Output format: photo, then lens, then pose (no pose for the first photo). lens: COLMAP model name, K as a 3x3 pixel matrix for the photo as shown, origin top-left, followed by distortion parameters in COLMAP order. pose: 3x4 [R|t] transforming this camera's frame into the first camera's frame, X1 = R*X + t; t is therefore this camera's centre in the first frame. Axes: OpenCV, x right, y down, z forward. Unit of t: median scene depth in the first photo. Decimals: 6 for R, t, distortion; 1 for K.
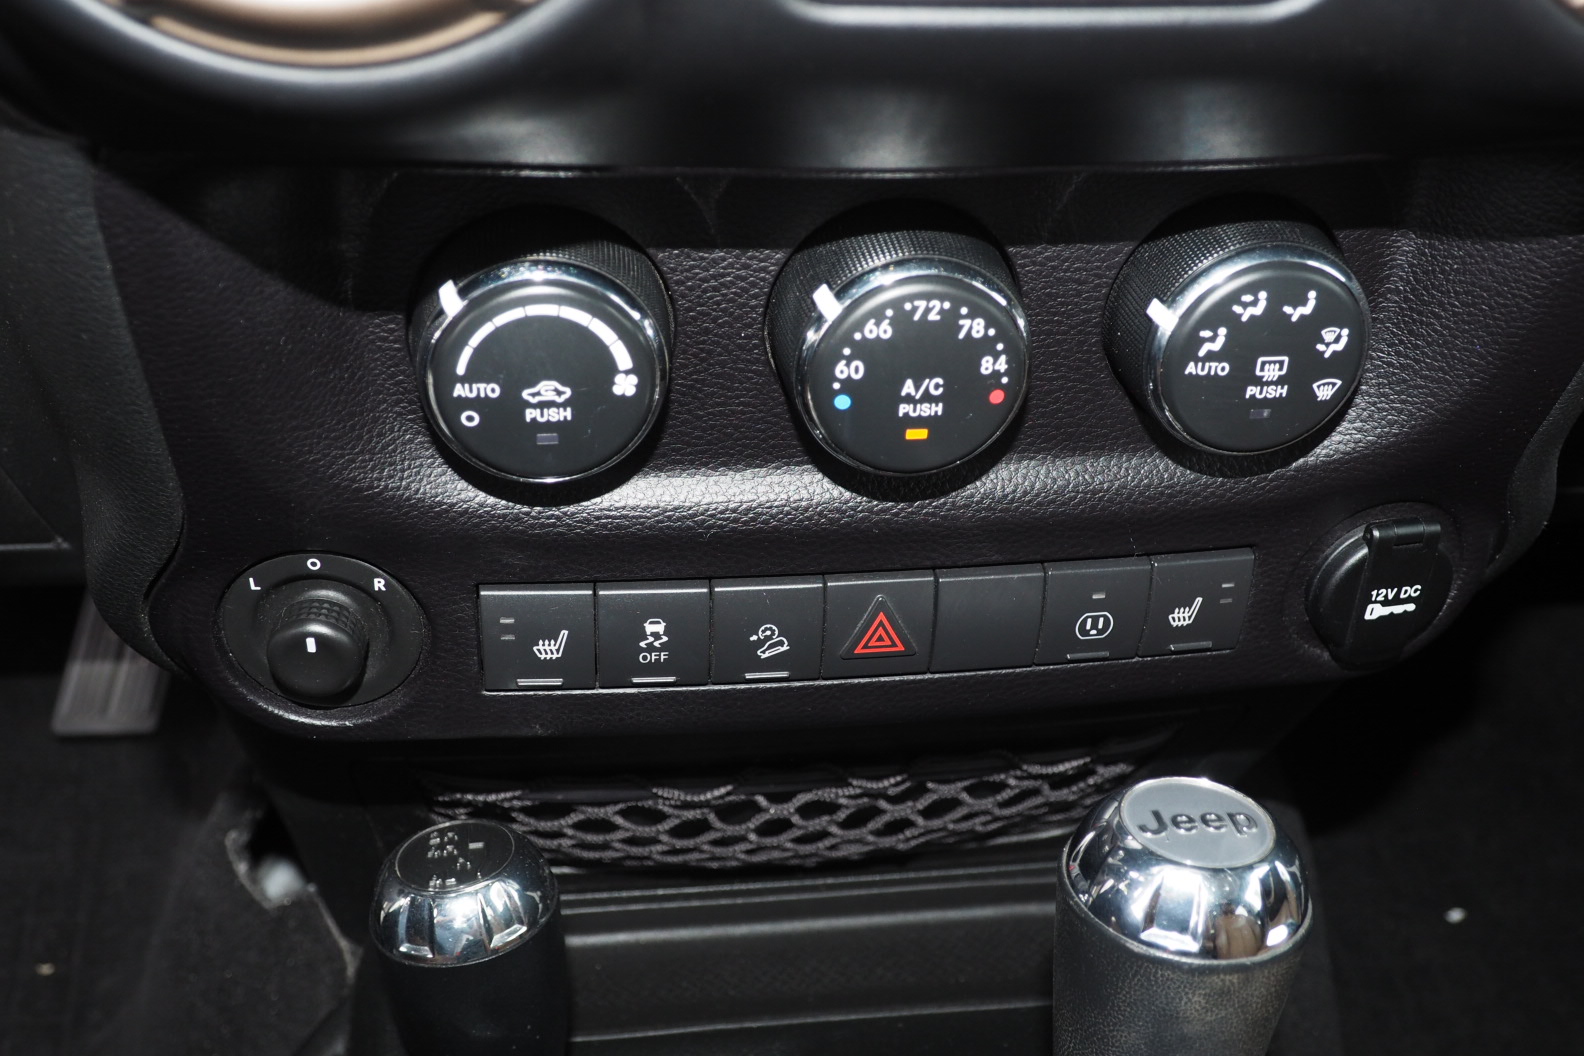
lens RADIAL K [[1680.9, 0, 797.0], [0, 1680.9, 502.6], [0, 0, 1]] dist [-0.020545, 0.000000]
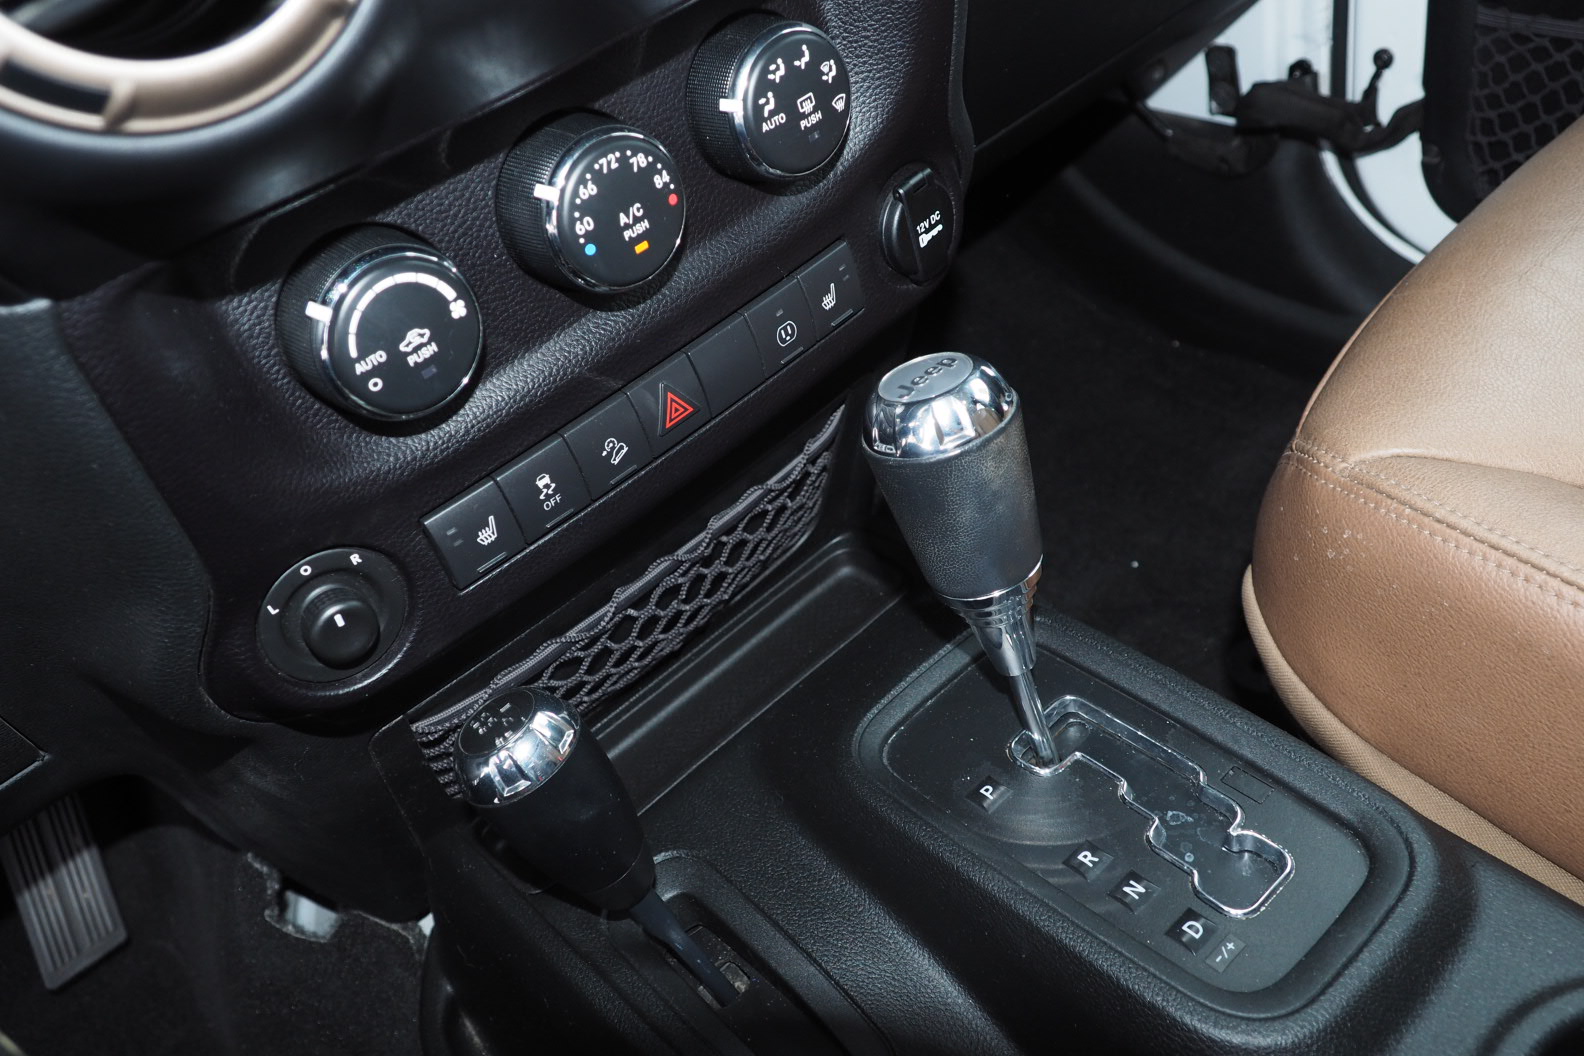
lens RADIAL K [[1326.6, 0, 787.1], [0, 1326.6, 516.2], [0, 0, 1]] dist [-0.020771, 0.006810]
pose [[0.795736, -0.536643, 0.280746, -0.276057], [0.533499, 0.840506, 0.094487, 0.113801], [-0.286674, 0.074591, 0.955120, -0.126597]]
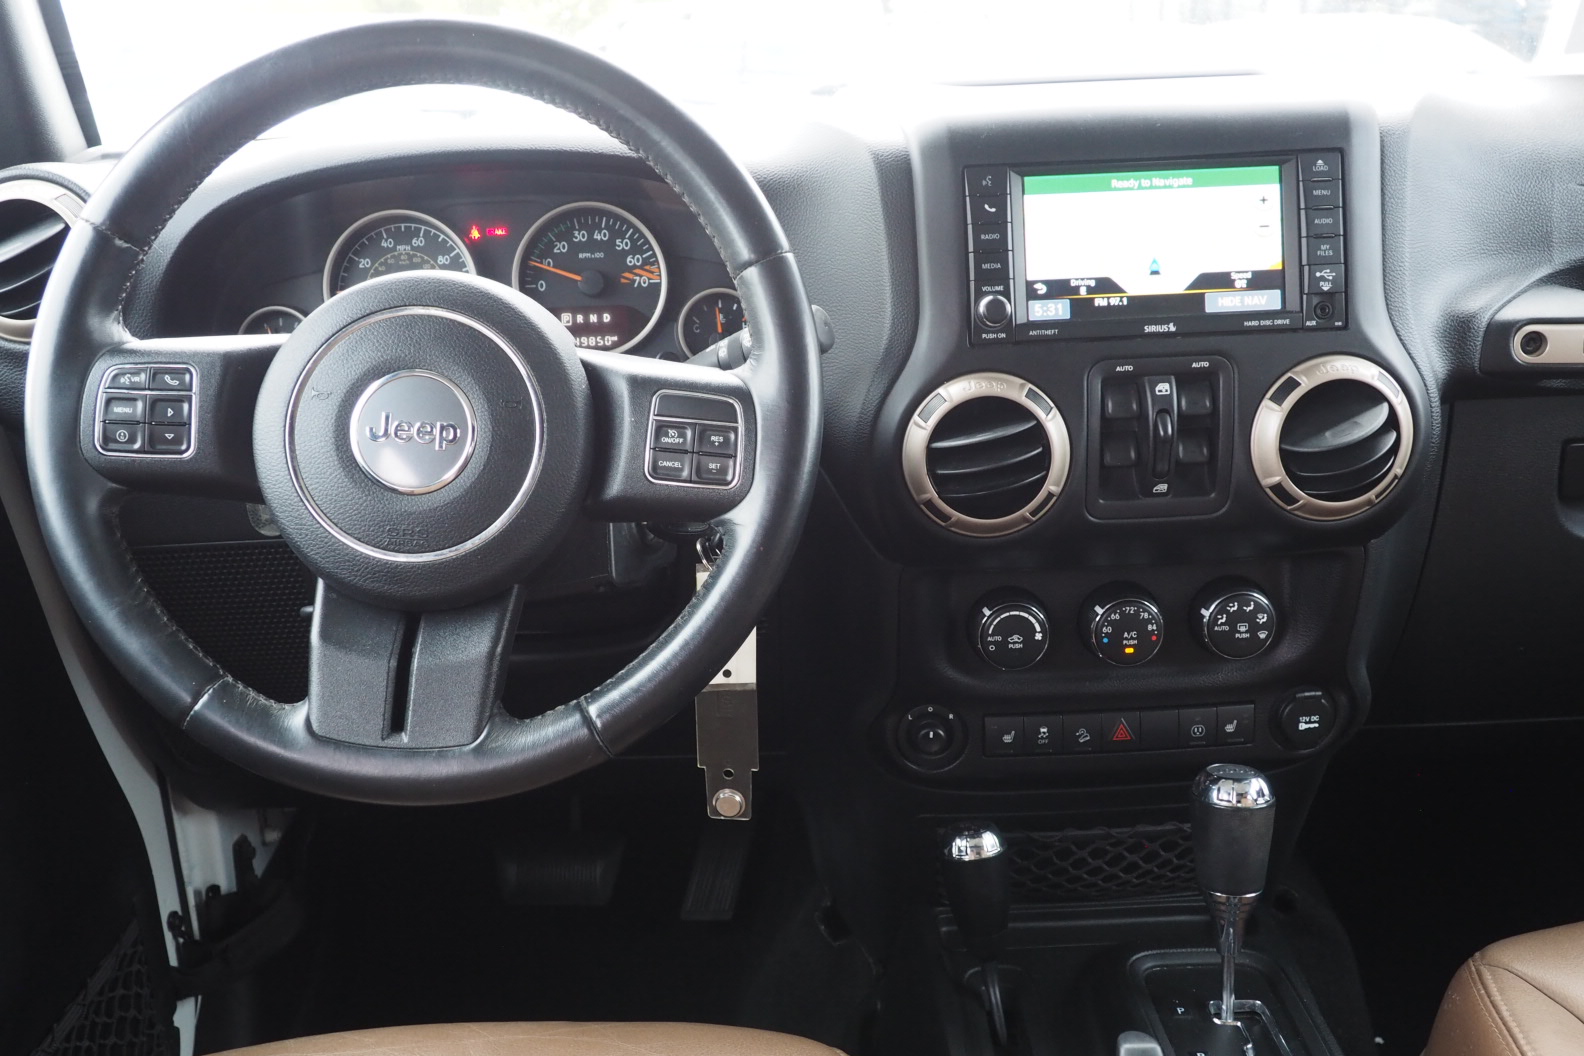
lens RADIAL K [[1514.8, 0, 777.0], [0, 1514.8, 527.9], [0, 0, 1]] dist [-0.014059, 0.000000]
pose [[0.989864, -0.049177, -0.133231, -0.195517], [0.004391, 0.948281, -0.317400, 0.642364], [0.141949, 0.313598, 0.938886, -1.855544]]
